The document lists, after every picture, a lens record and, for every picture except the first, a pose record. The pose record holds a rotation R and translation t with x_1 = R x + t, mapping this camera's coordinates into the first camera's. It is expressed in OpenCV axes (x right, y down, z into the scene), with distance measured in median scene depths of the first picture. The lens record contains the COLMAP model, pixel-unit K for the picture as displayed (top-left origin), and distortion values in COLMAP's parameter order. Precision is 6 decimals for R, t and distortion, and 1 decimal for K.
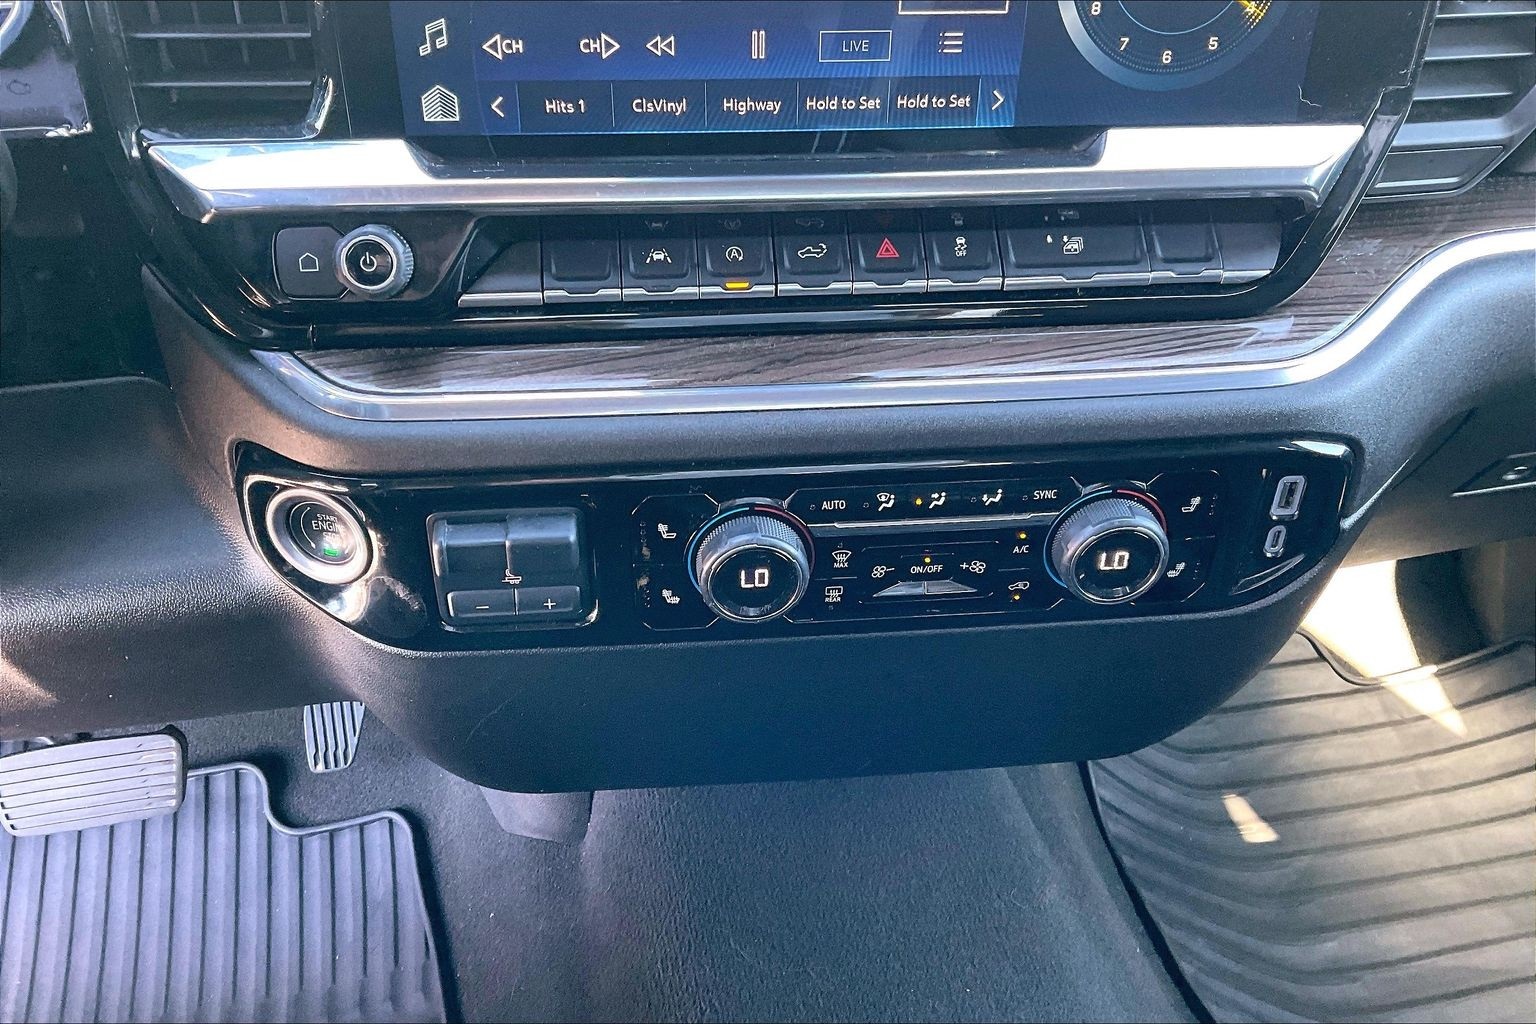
lens RADIAL K [[1268.0, 0, 771.2], [0, 1268.0, 505.3], [0, 0, 1]] dist [0.116620, -0.216878]
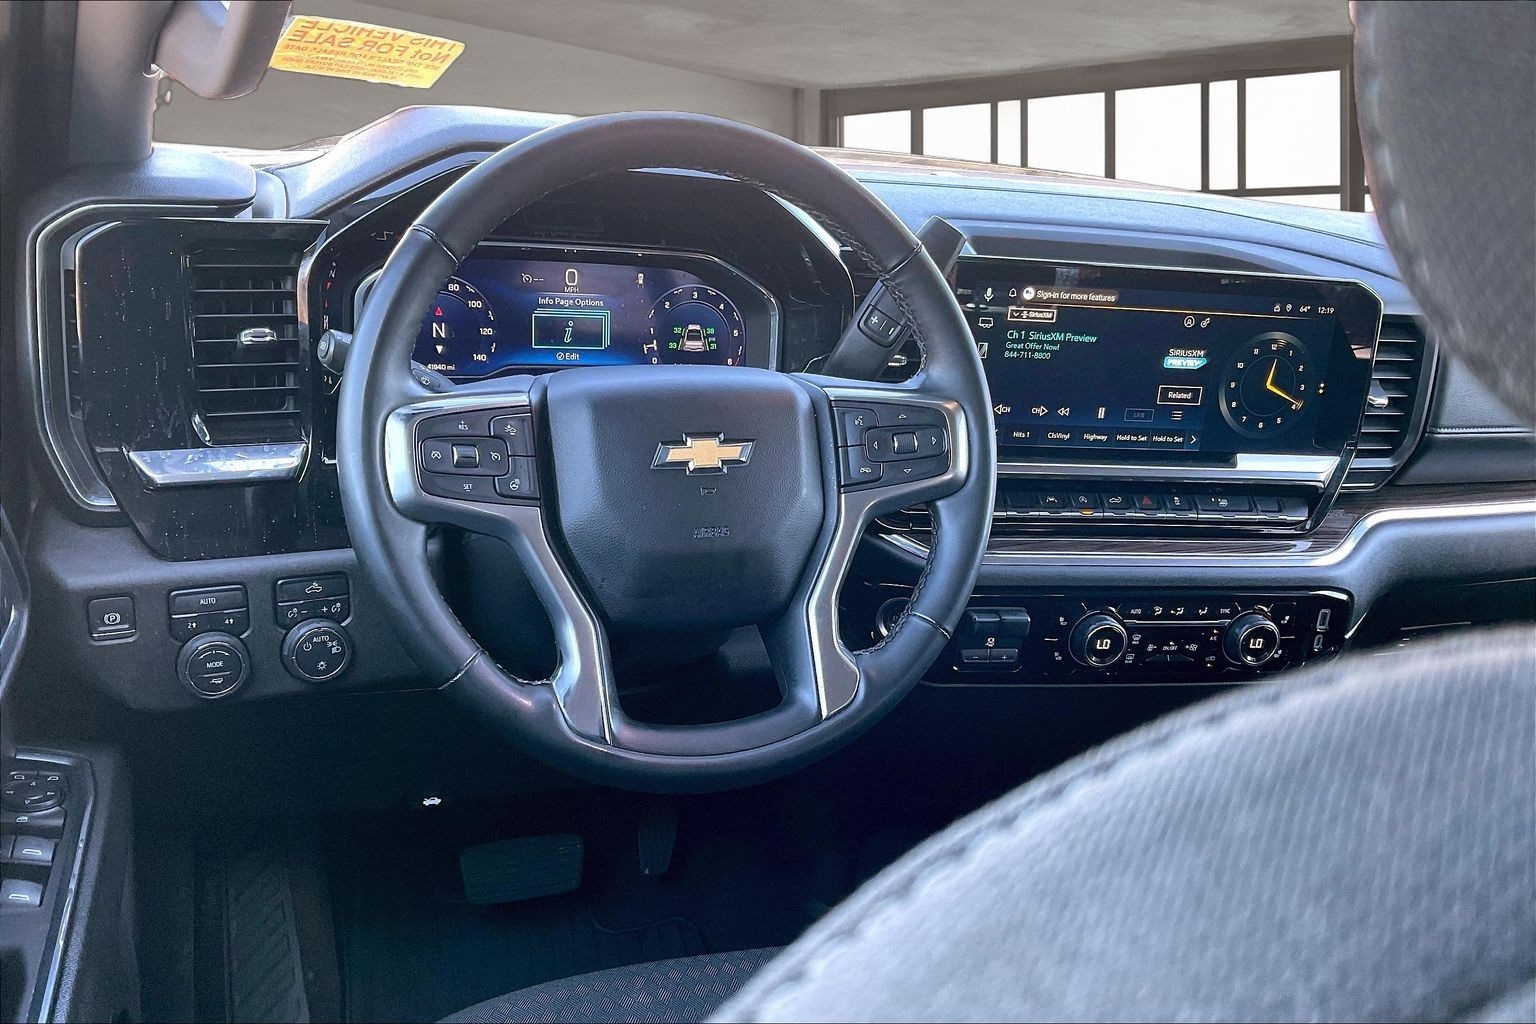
lens RADIAL K [[1316.5, 0, 758.1], [0, 1316.5, 524.0], [0, 0, 1]] dist [0.144445, -0.349846]
pose [[0.989510, 0.030894, 0.141119, -0.899360], [0.007637, 0.964311, -0.264661, 0.444161], [-0.144259, 0.262962, 0.953960, -1.096400]]
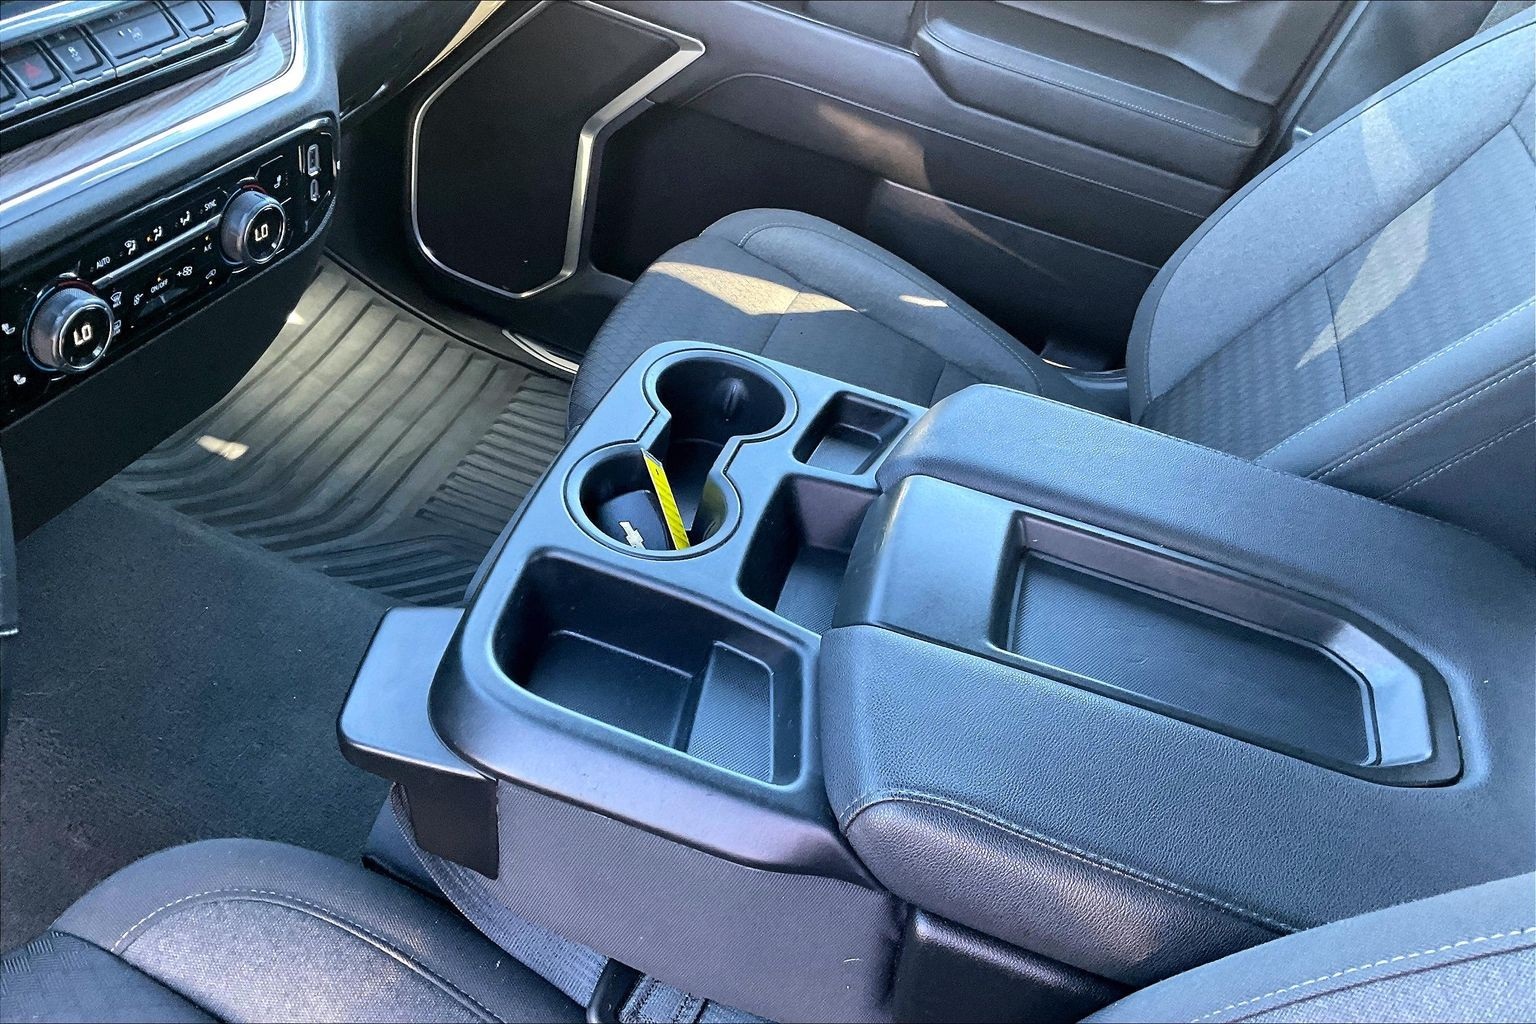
lens RADIAL K [[1268.0, 0, 771.2], [0, 1268.0, 505.3], [0, 0, 1]] dist [0.116620, -0.216878]
pose [[0.458188, -0.507868, 0.729475, -0.763629], [0.317114, 0.860084, 0.399617, -0.100595], [-0.830362, 0.048227, 0.555133, -0.369077]]
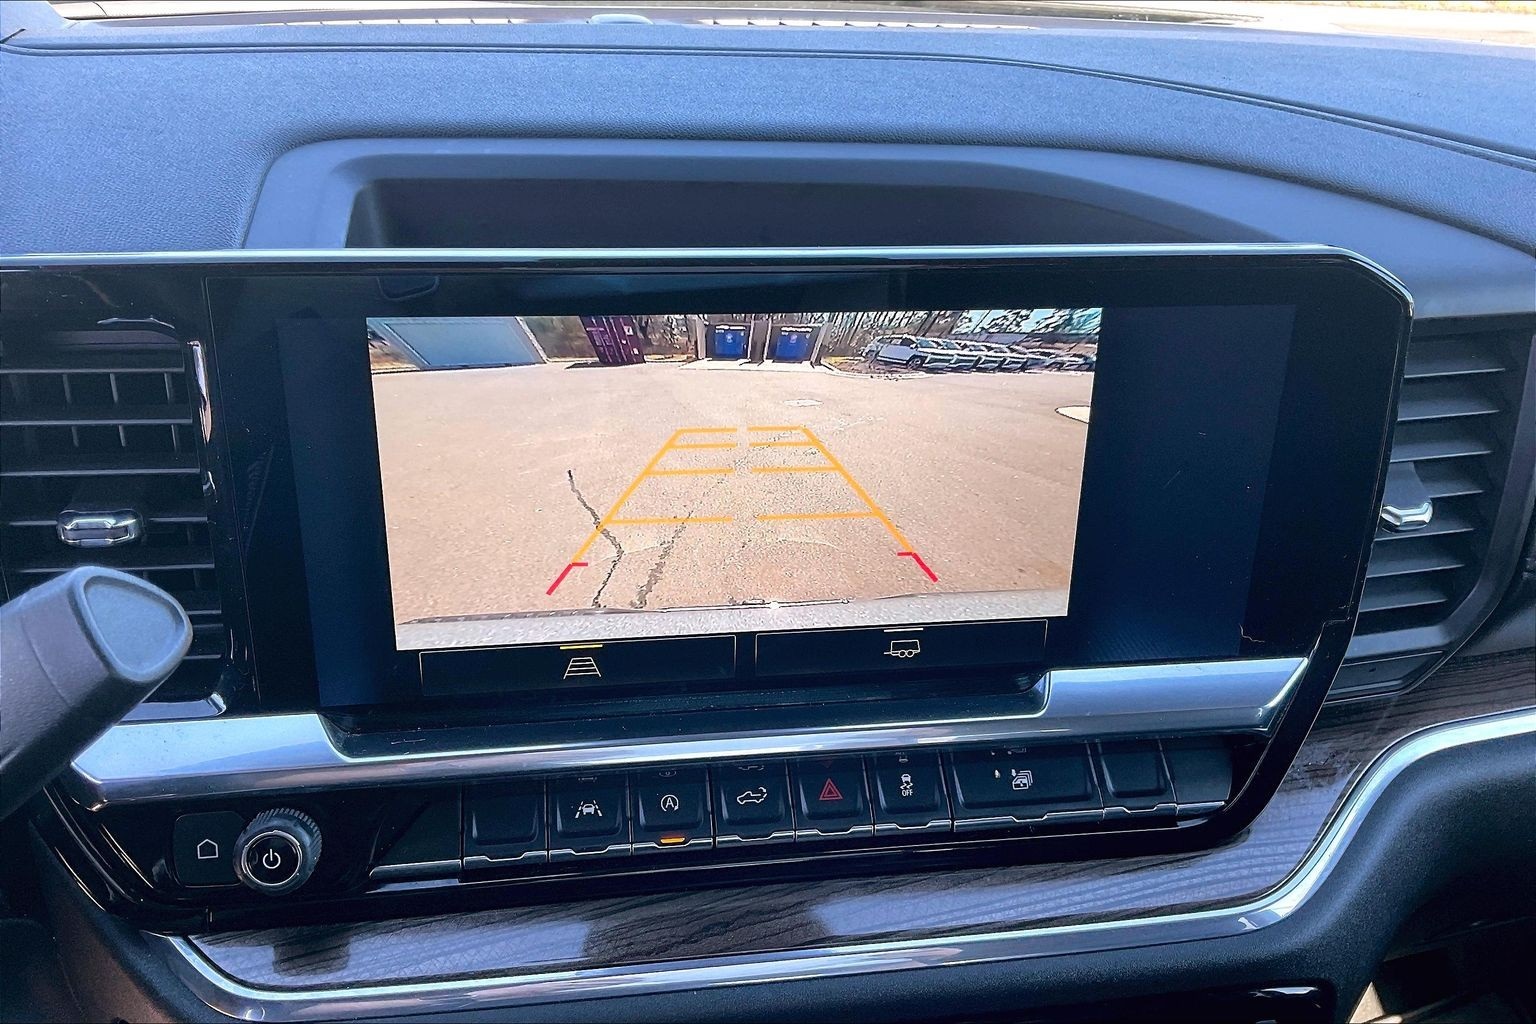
lens RADIAL K [[1268.0, 0, 771.2], [0, 1268.0, 505.3], [0, 0, 1]] dist [0.116620, -0.216878]
pose [[0.998506, -0.009945, 0.053732, -0.002337], [0.018334, 0.987274, -0.157971, -0.260110], [-0.051477, 0.158720, 0.985981, 0.027348]]
